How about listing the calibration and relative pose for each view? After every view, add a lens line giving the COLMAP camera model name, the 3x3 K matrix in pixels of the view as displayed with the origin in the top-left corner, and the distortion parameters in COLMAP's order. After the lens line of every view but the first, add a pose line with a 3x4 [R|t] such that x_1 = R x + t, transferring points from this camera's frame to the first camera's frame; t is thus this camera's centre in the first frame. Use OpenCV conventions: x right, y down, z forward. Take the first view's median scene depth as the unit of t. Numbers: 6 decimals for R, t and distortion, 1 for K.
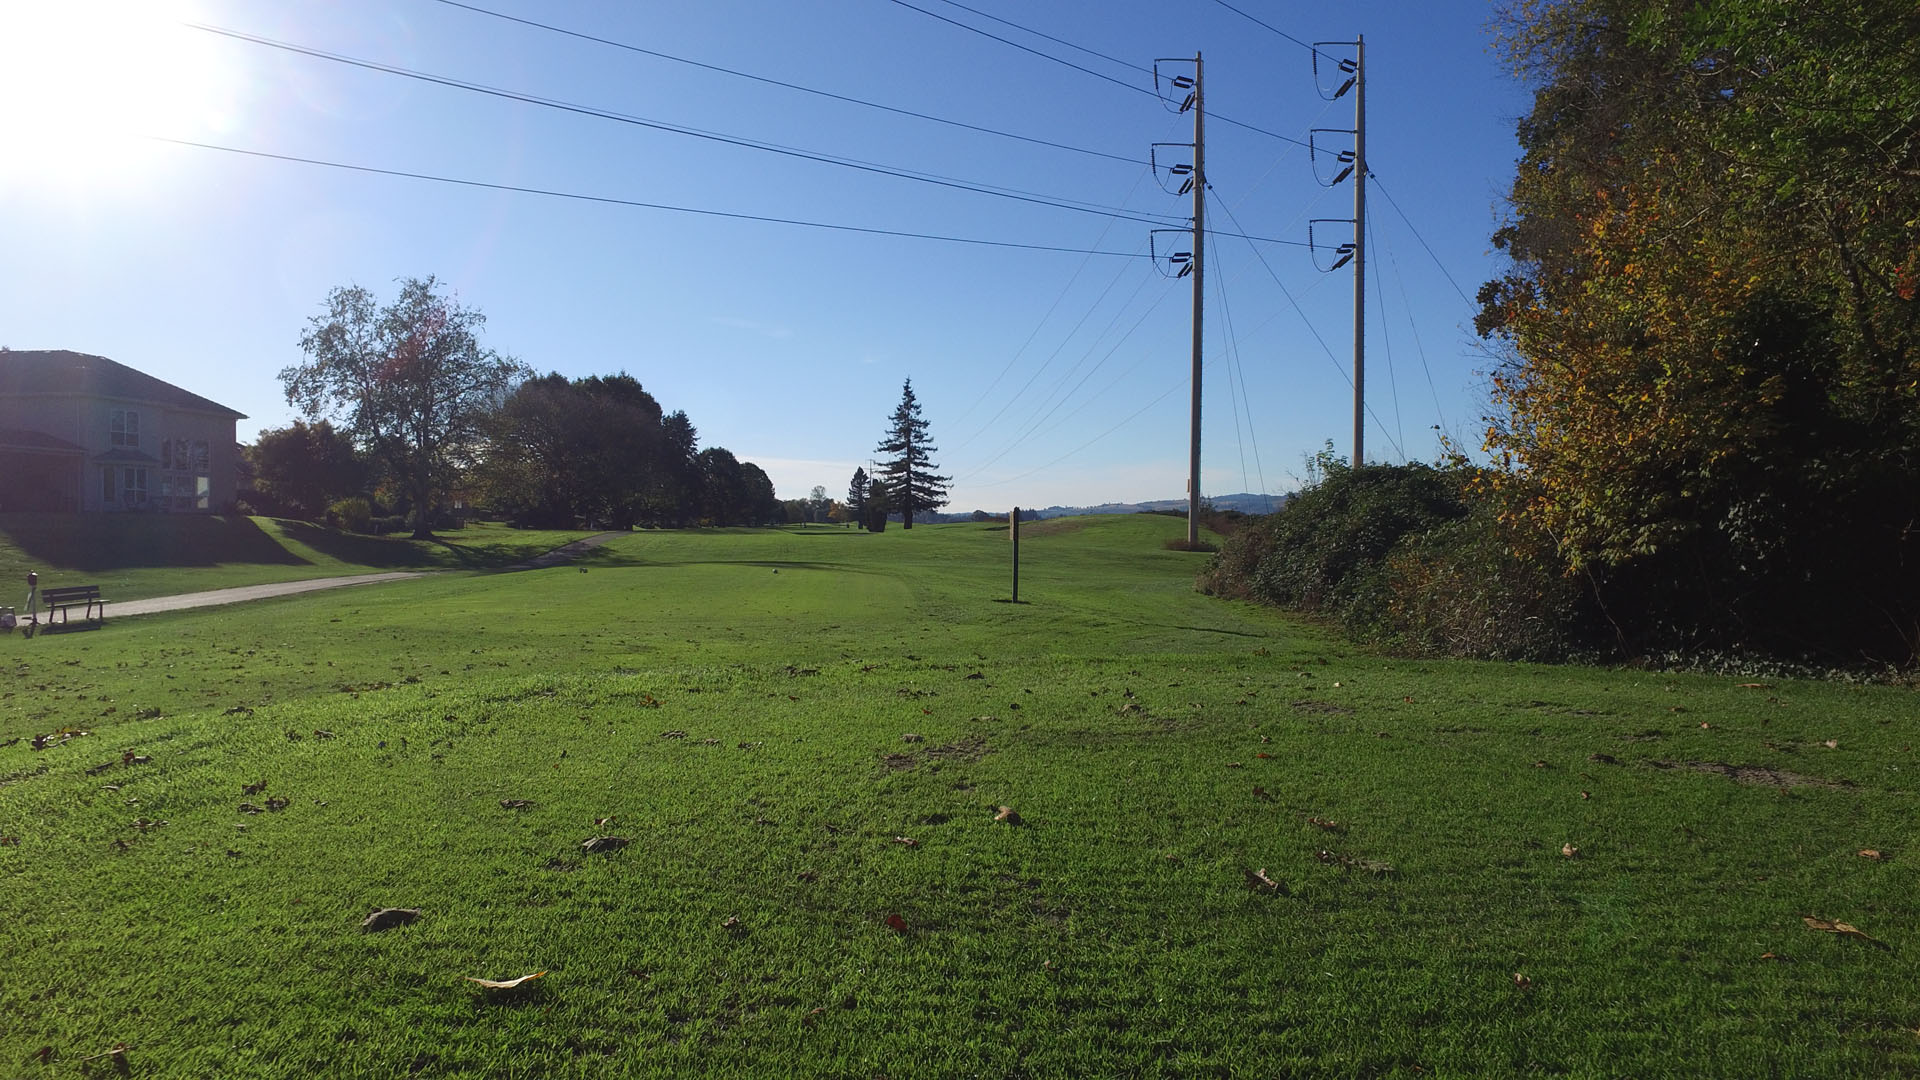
lens RADIAL K [[1119.9, 0, 962.3], [0, 1119.9, 533.5], [0, 0, 1]] dist [-0.128236, 0.092253]
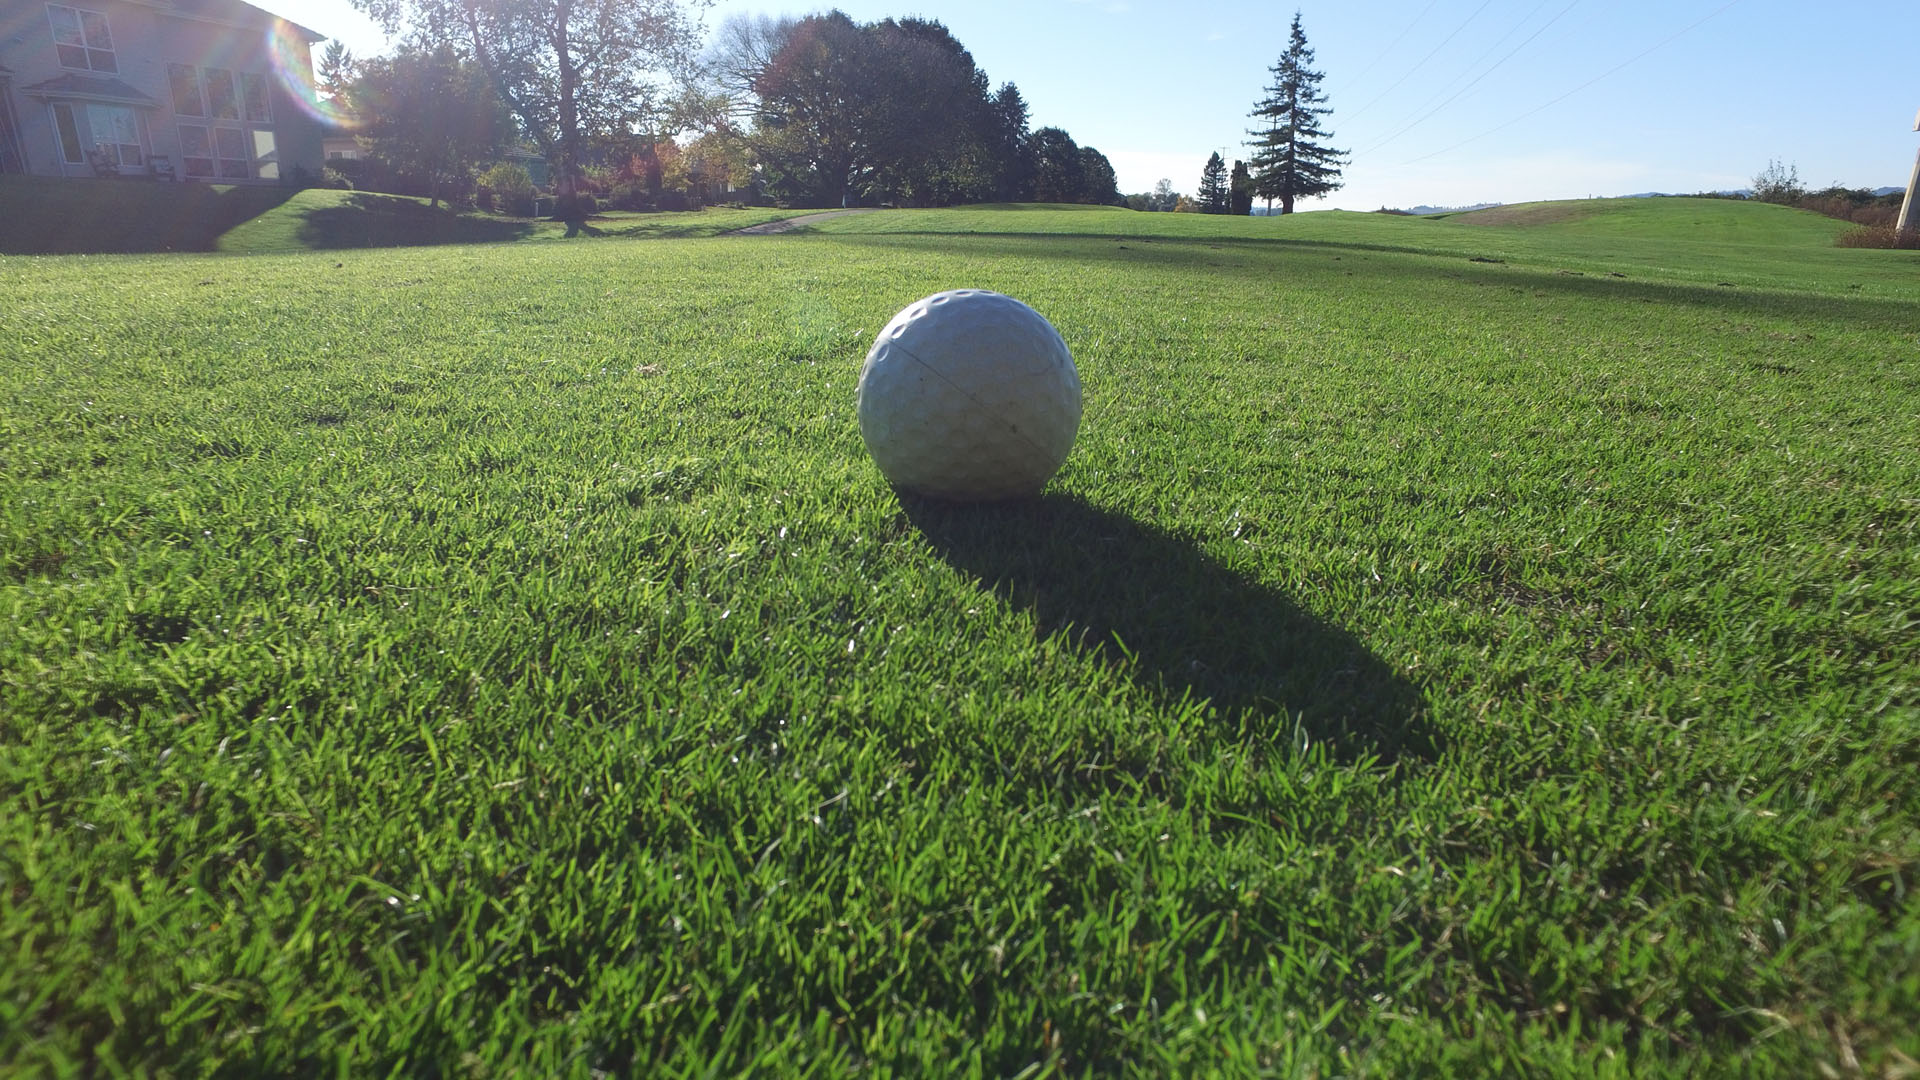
lens RADIAL K [[1119.9, 0, 962.3], [0, 1119.9, 533.5], [0, 0, 1]] dist [-0.128236, 0.092253]
pose [[0.955449, 0.078529, -0.284519, -0.029377], [-0.001005, 0.964817, 0.262921, 0.005927], [0.295156, -0.250921, 0.921912, 0.180089]]
